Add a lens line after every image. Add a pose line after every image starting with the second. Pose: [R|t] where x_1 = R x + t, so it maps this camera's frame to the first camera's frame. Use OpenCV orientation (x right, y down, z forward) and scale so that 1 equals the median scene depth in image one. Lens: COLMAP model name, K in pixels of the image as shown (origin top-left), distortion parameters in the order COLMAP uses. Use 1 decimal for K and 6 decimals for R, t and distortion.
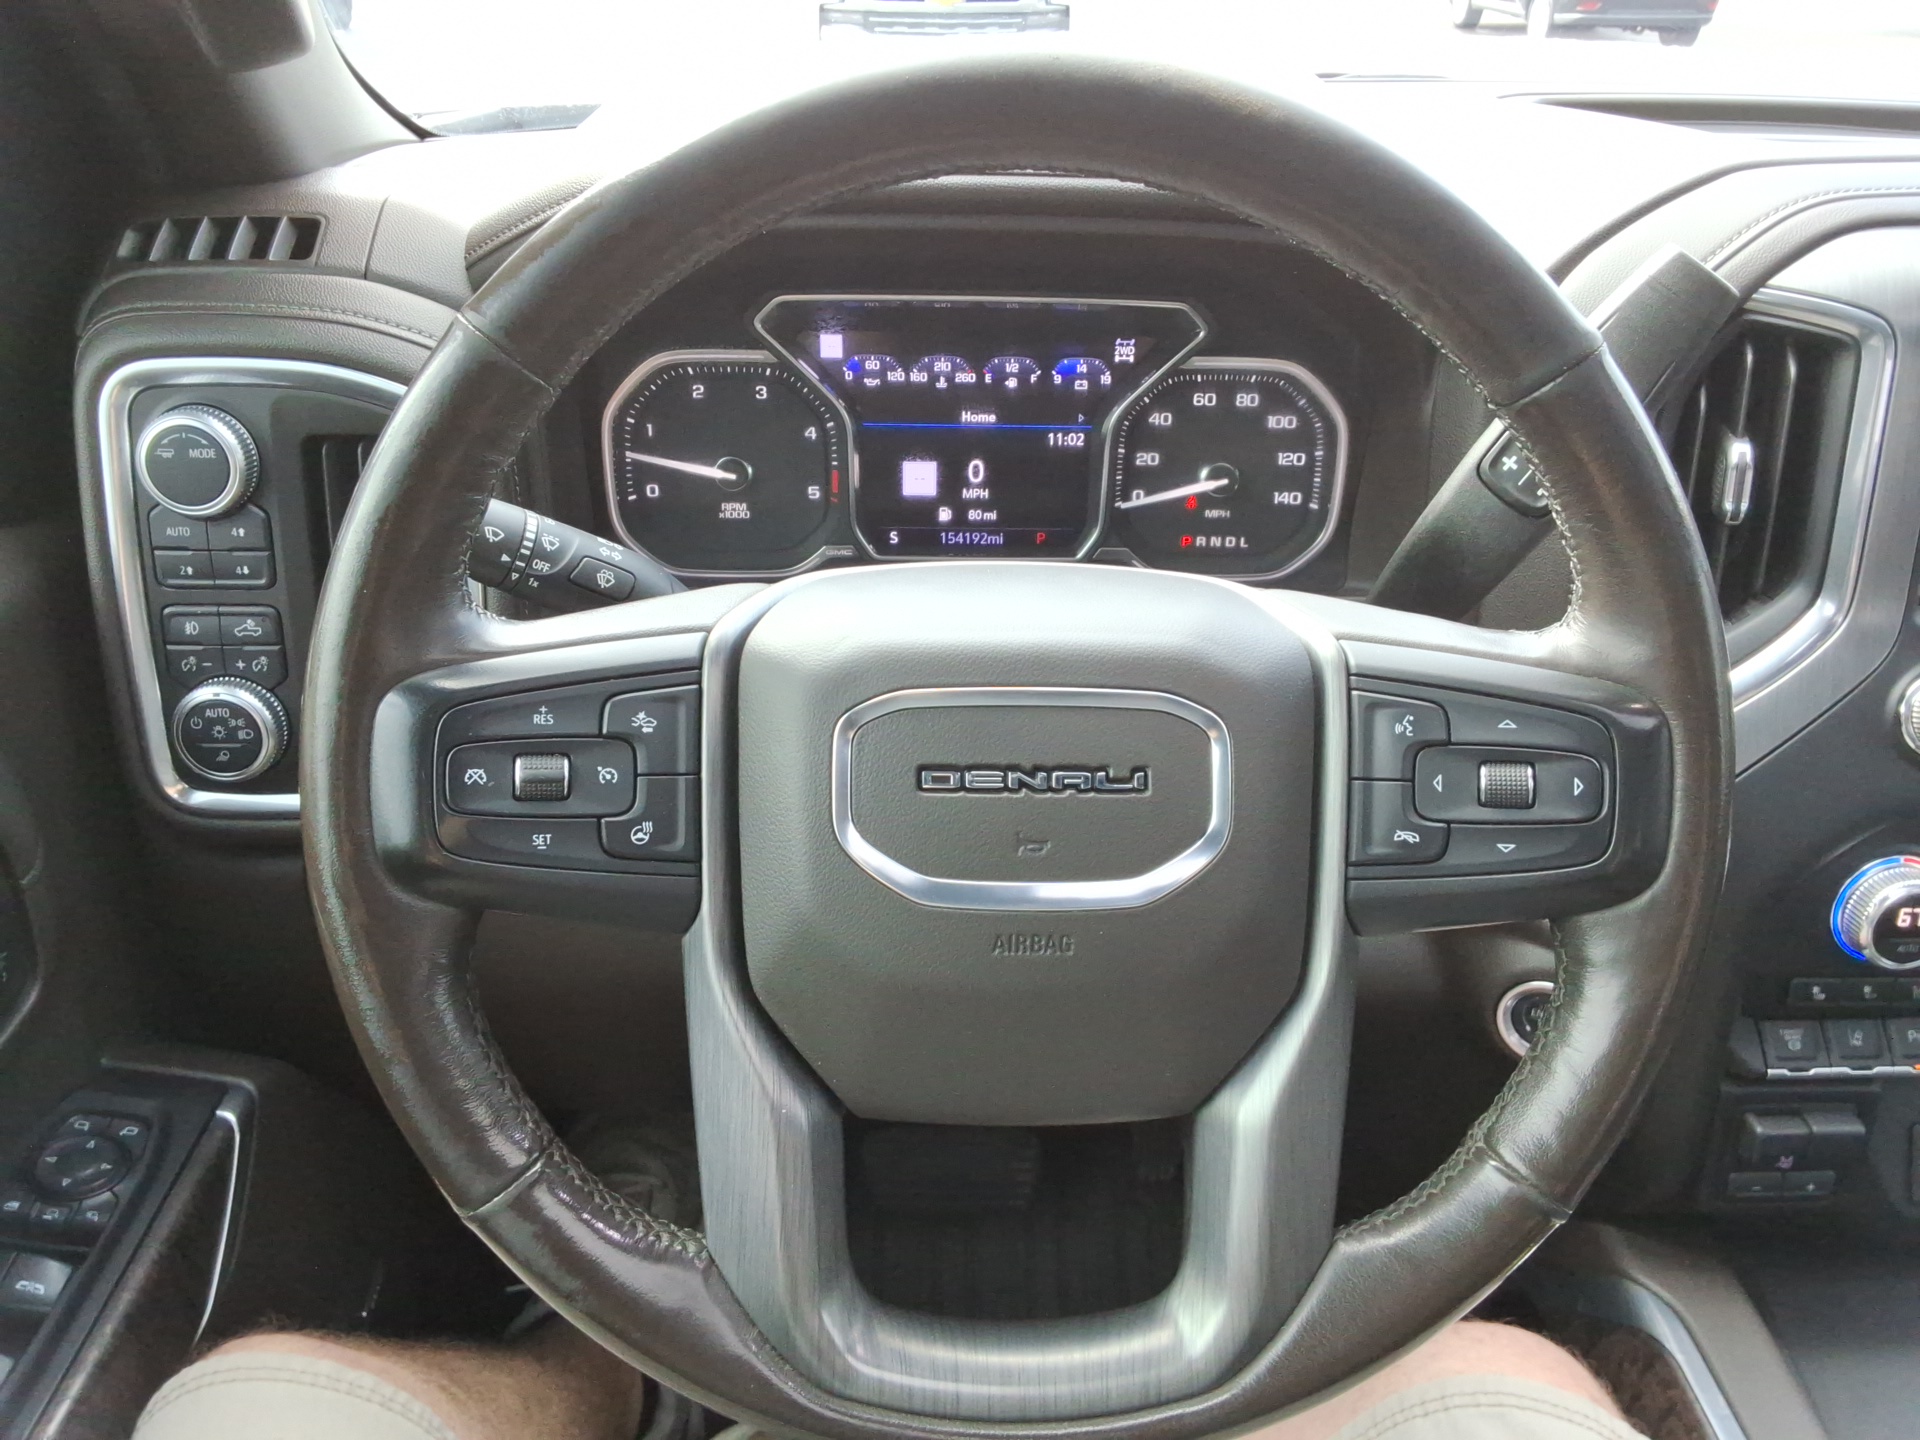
lens RADIAL K [[1536.9, 0, 976.0], [0, 1536.9, 717.4], [0, 0, 1]] dist [0.109792, -0.175285]
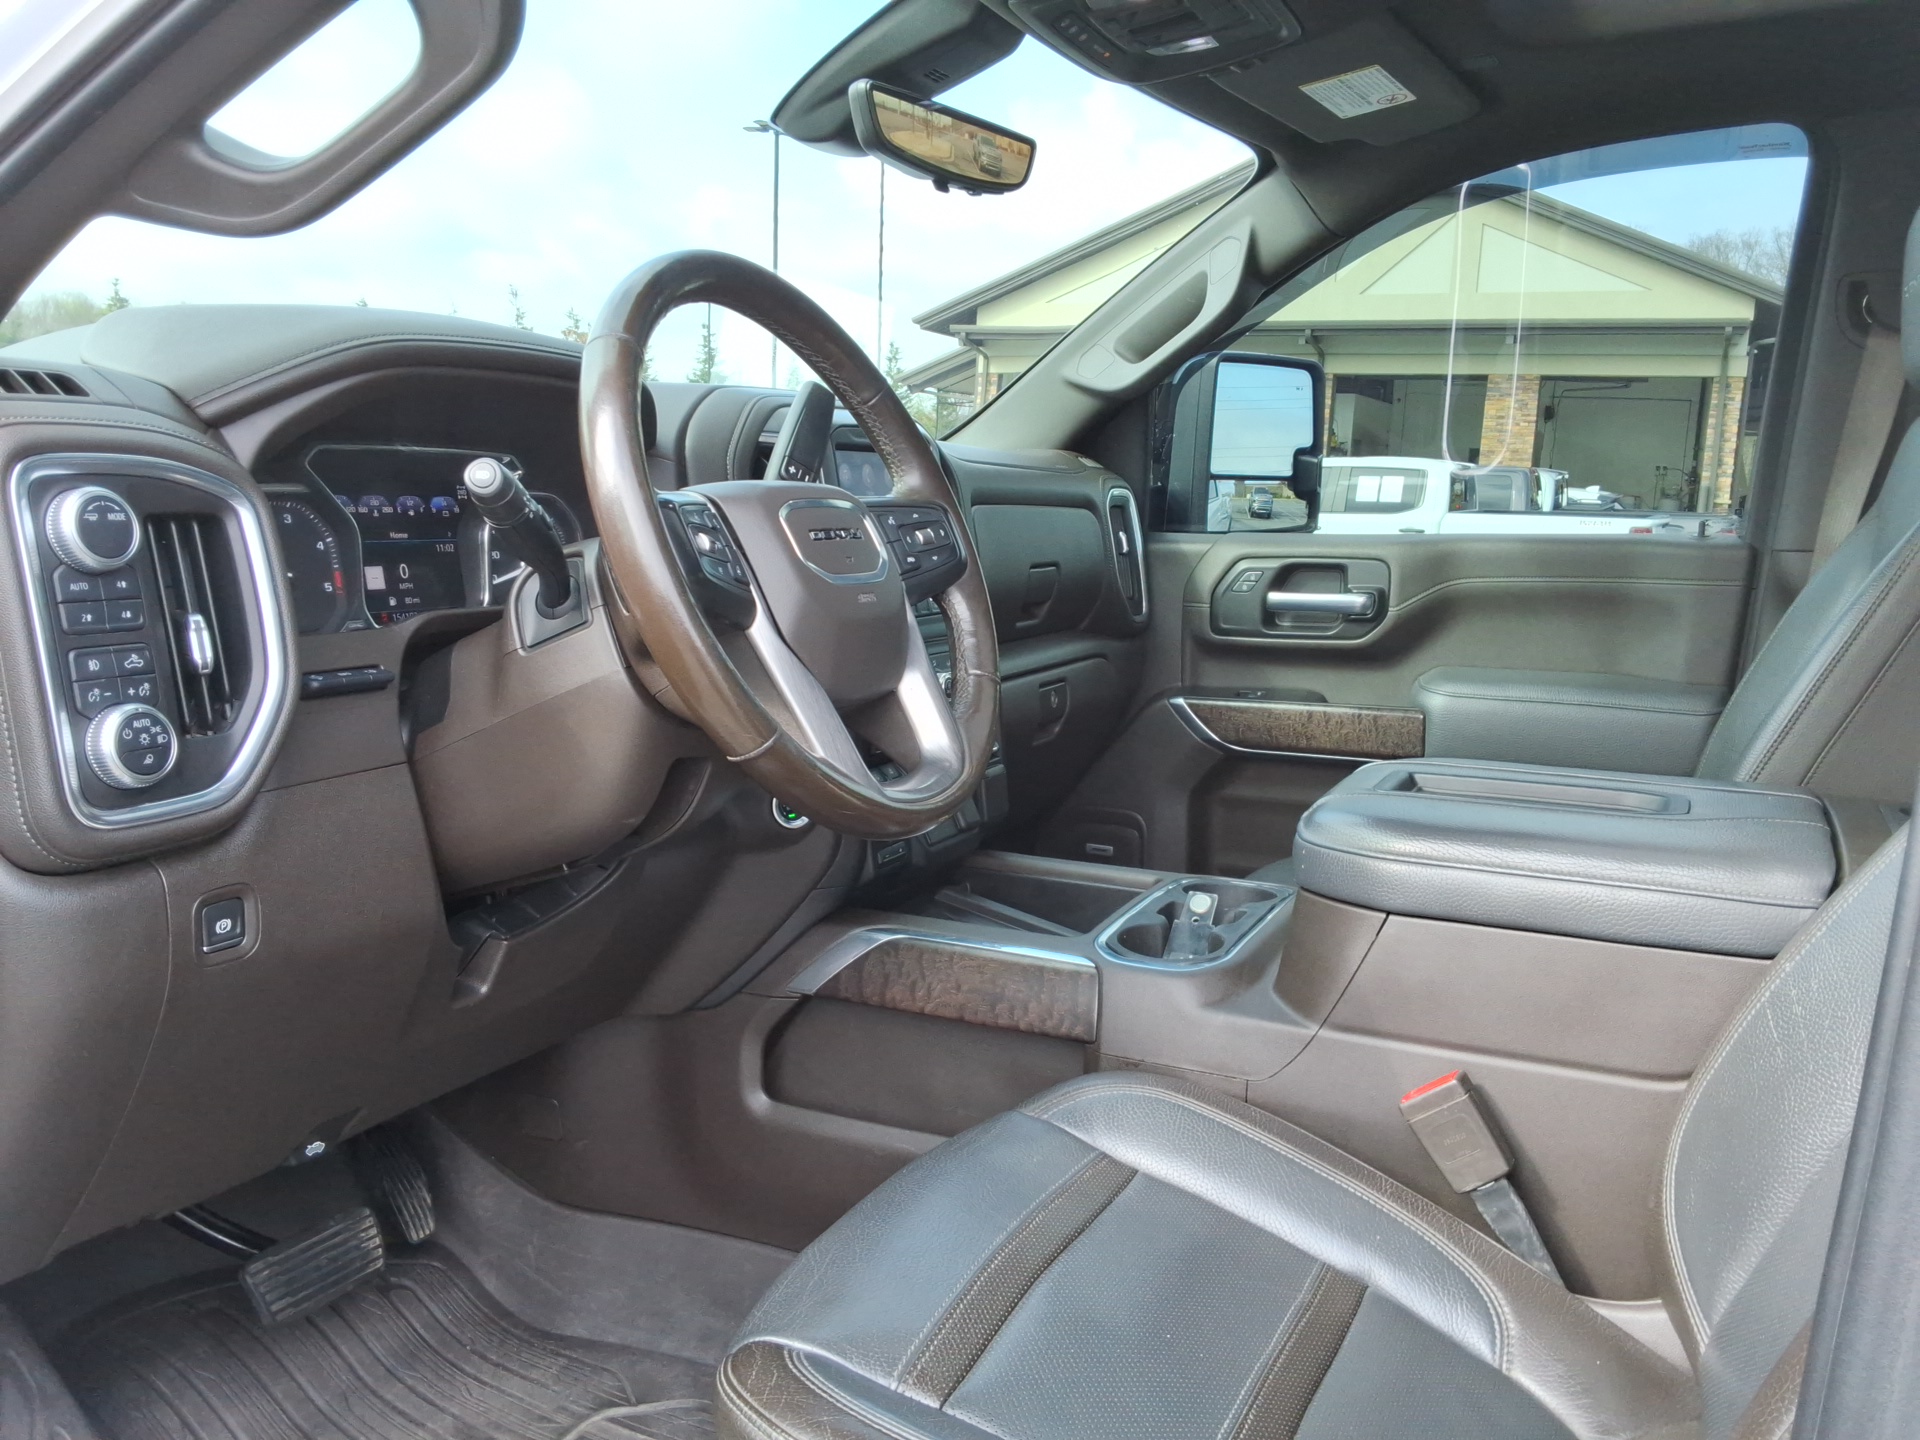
lens RADIAL K [[1536.9, 0, 933.7], [0, 1536.9, 682.8], [0, 0, 1]] dist [0.109792, -0.175285]
pose [[0.498087, -0.131323, 0.857125, -1.216846], [0.409562, 0.906889, -0.099055, 0.343934], [-0.764309, 0.400384, 0.505494, -0.117779]]
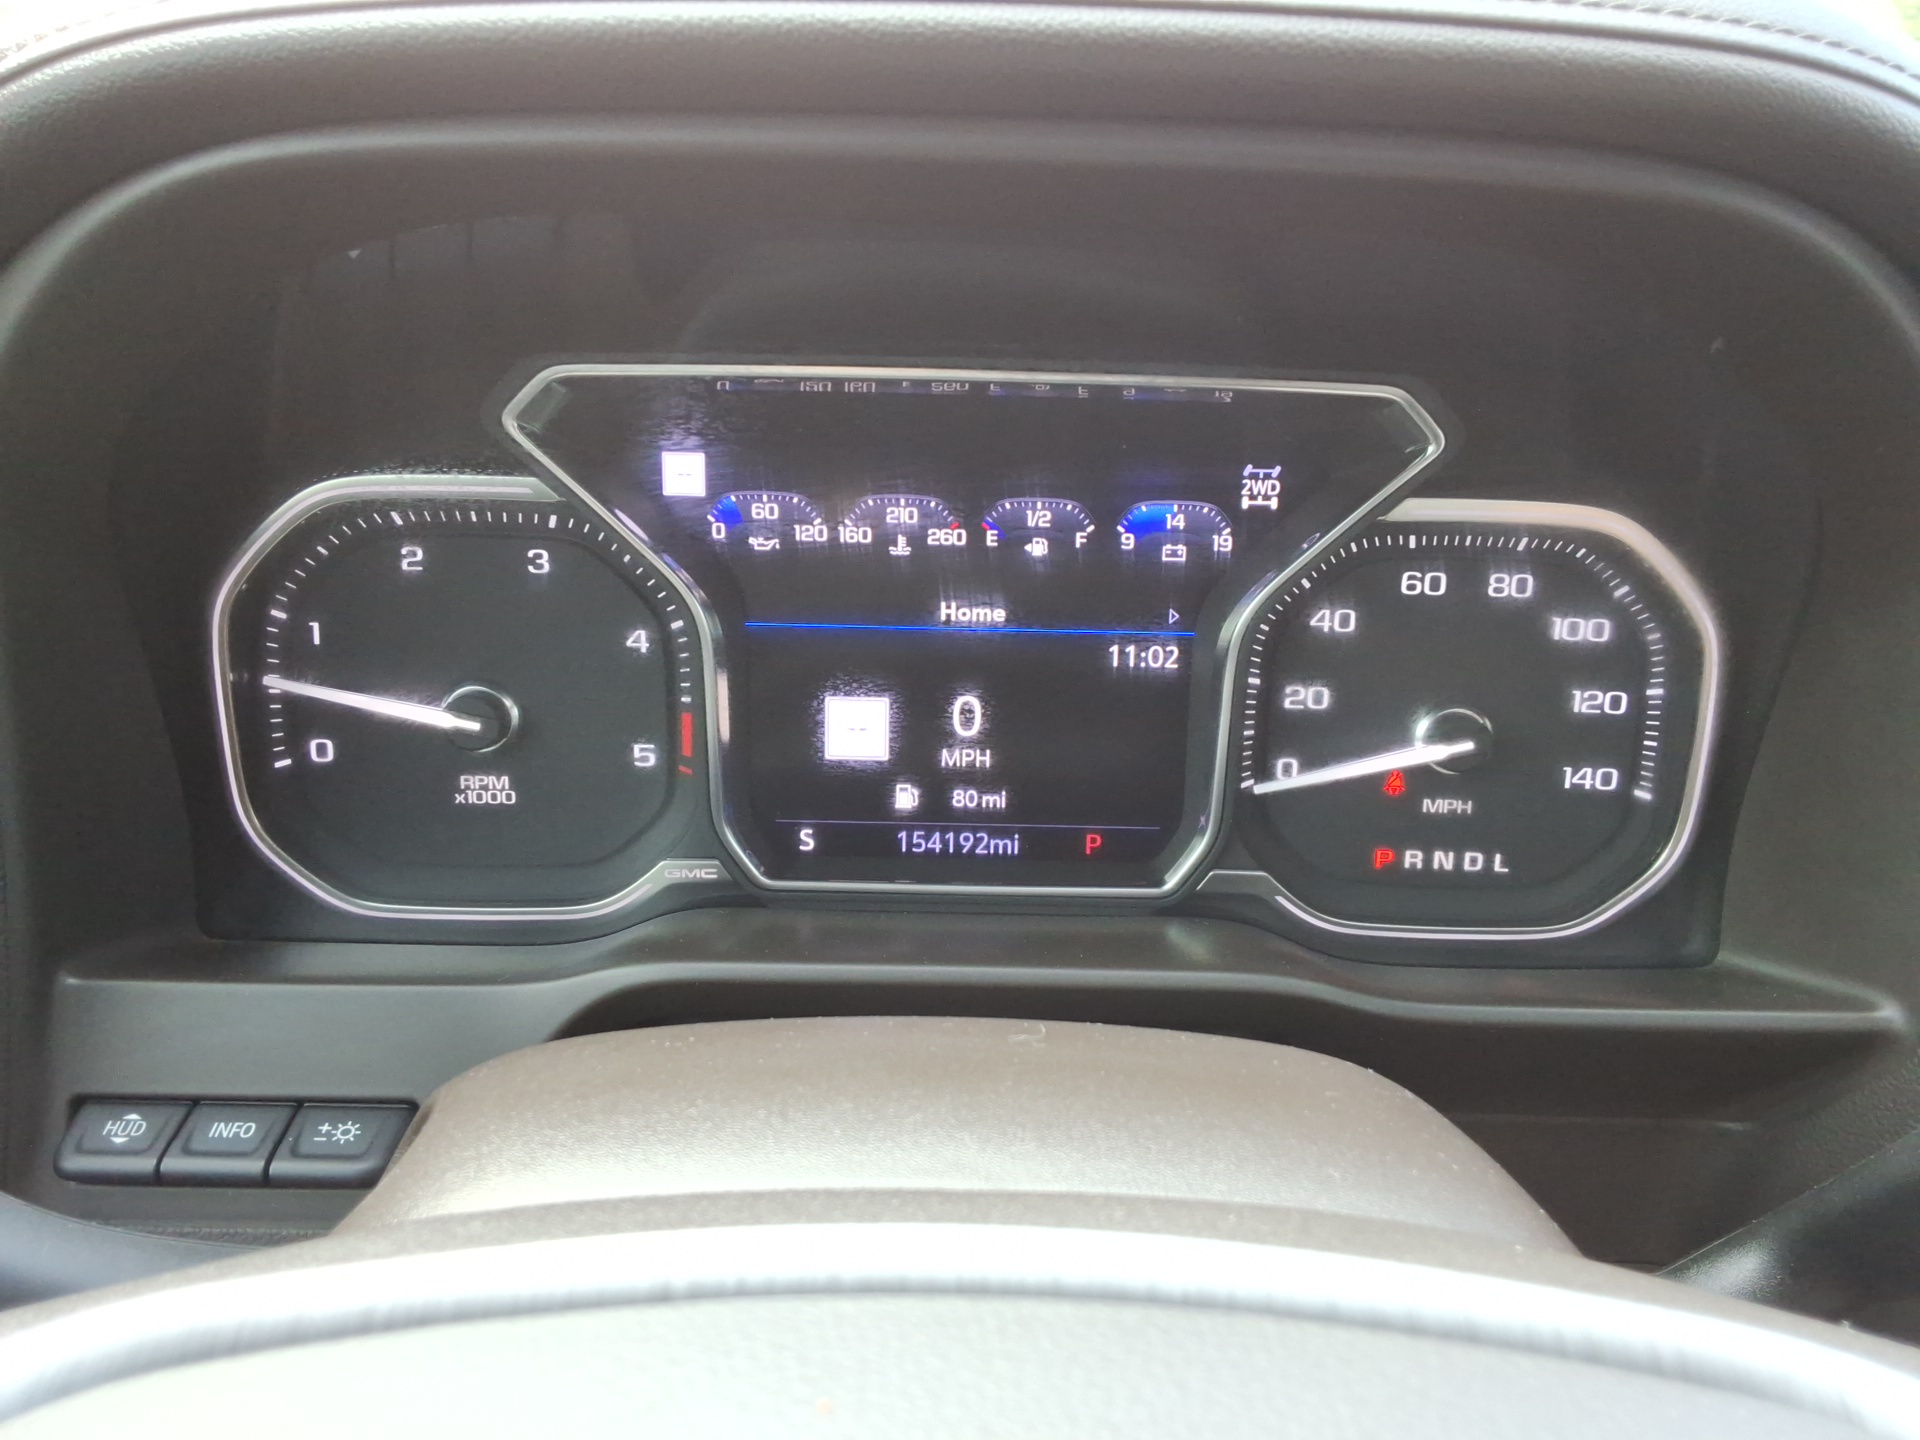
lens RADIAL K [[1536.9, 0, 967.0], [0, 1536.9, 718.4], [0, 0, 1]] dist [0.109792, -0.175285]
pose [[0.998960, 0.013076, -0.043673, 0.026170], [-0.017878, 0.993611, -0.111435, -0.118876], [0.041937, 0.112100, 0.992812, 0.574834]]
